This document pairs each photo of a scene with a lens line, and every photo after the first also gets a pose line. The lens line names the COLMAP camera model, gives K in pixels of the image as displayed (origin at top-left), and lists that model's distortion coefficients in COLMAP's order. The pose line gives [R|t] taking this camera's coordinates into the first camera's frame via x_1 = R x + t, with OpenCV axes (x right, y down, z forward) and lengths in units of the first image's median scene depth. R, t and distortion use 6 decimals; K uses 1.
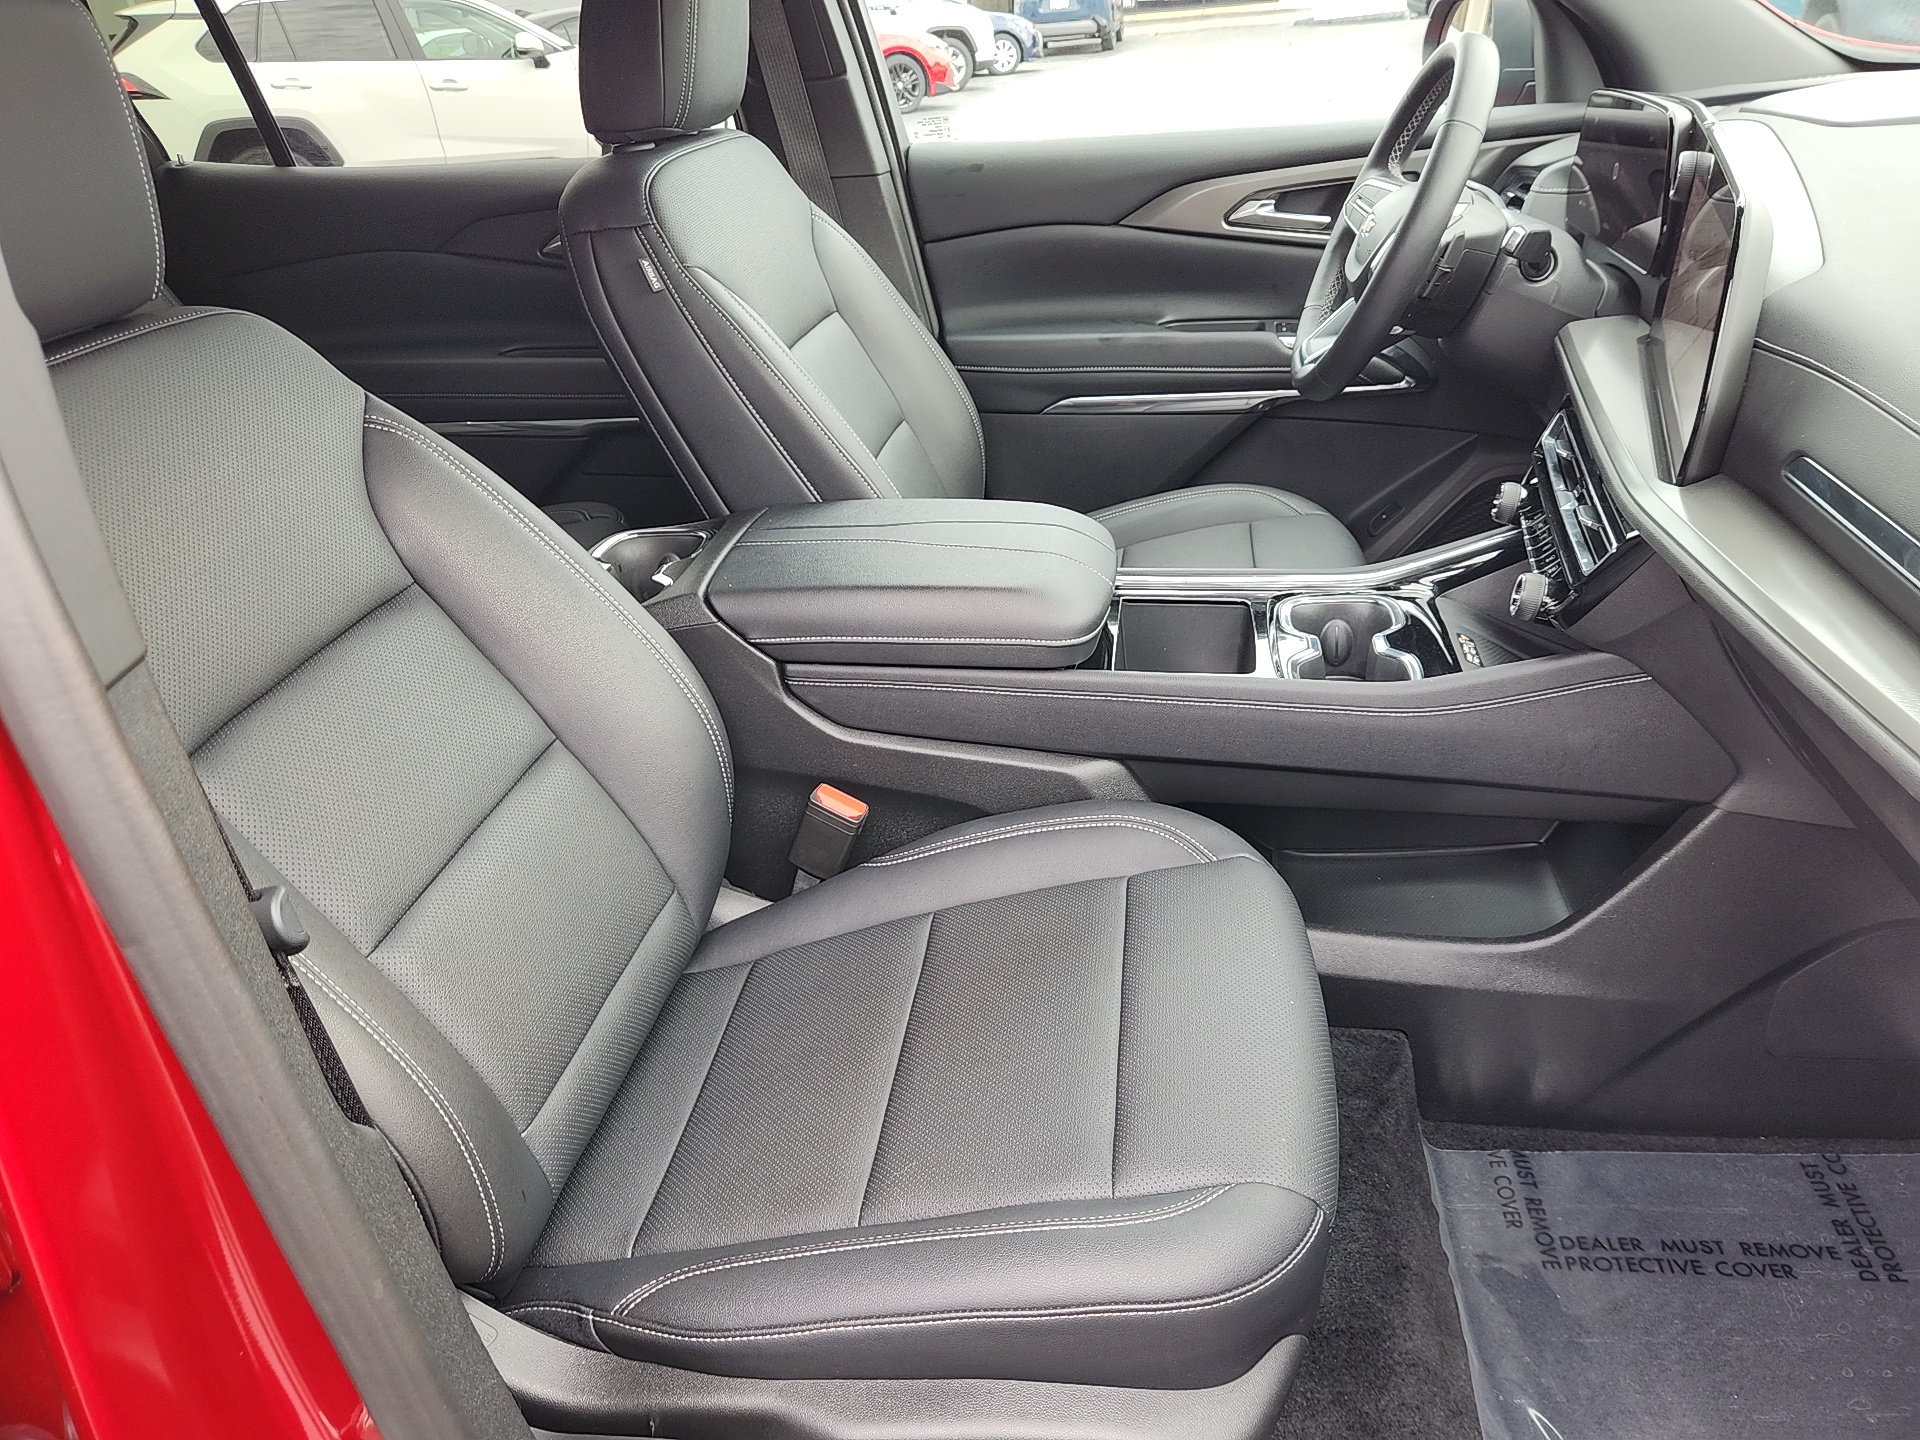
lens RADIAL K [[1463.5, 0, 992.7], [0, 1463.5, 742.4], [0, 0, 1]] dist [0.065772, -0.072046]
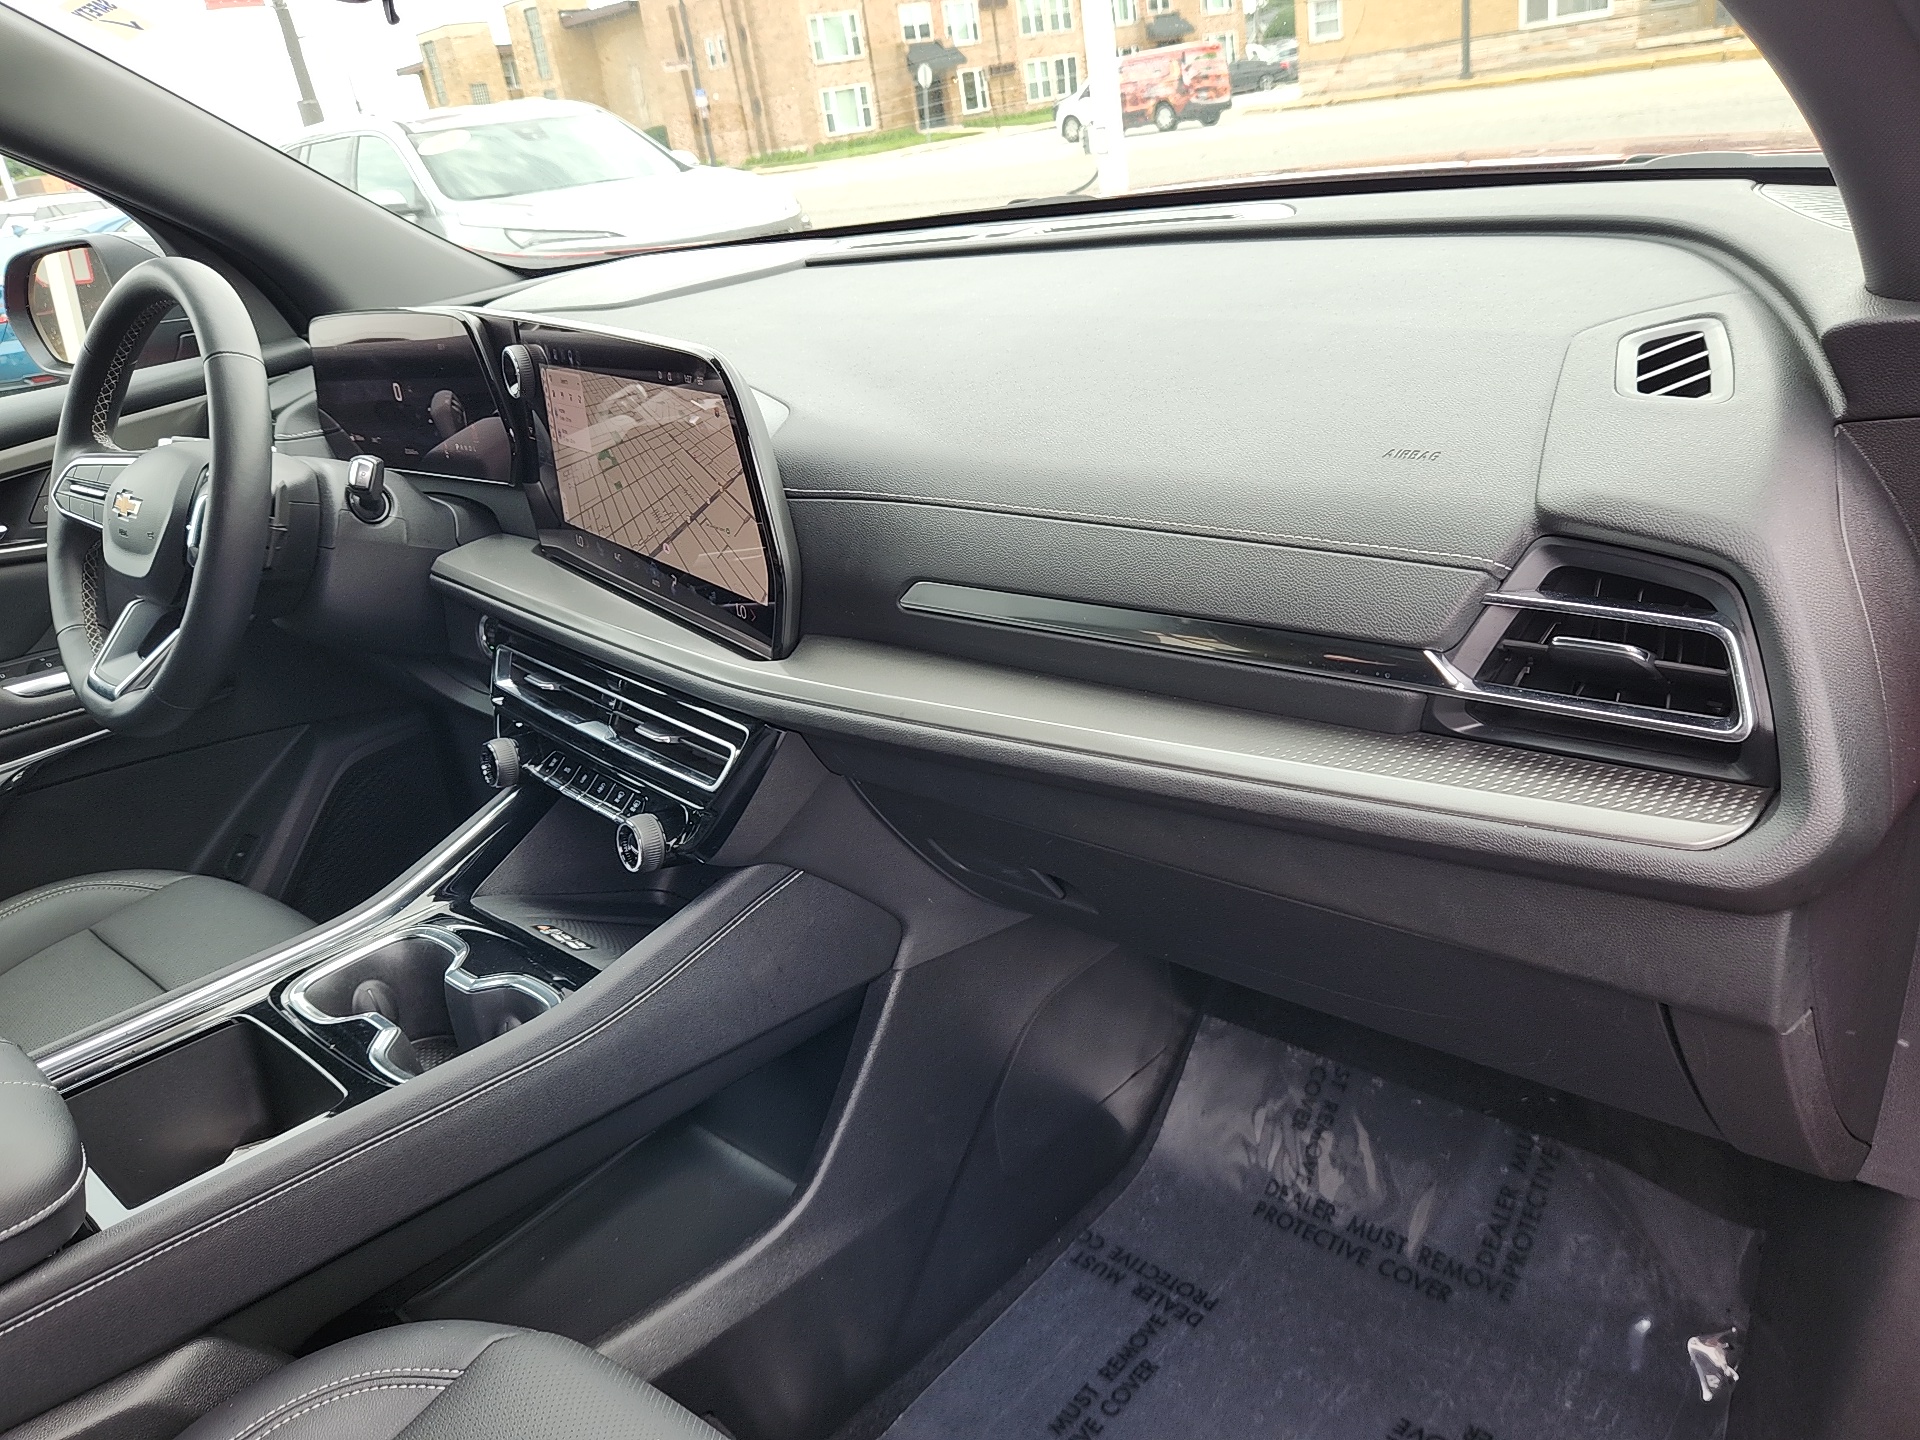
lens RADIAL K [[1463.5, 0, 992.7], [0, 1463.5, 742.4], [0, 0, 1]] dist [0.065772, -0.072046]
pose [[0.592541, -0.327324, 0.736039, -0.096425], [0.452968, 0.890968, 0.031565, -0.079508], [-0.666119, 0.314699, 0.676203, 0.277485]]
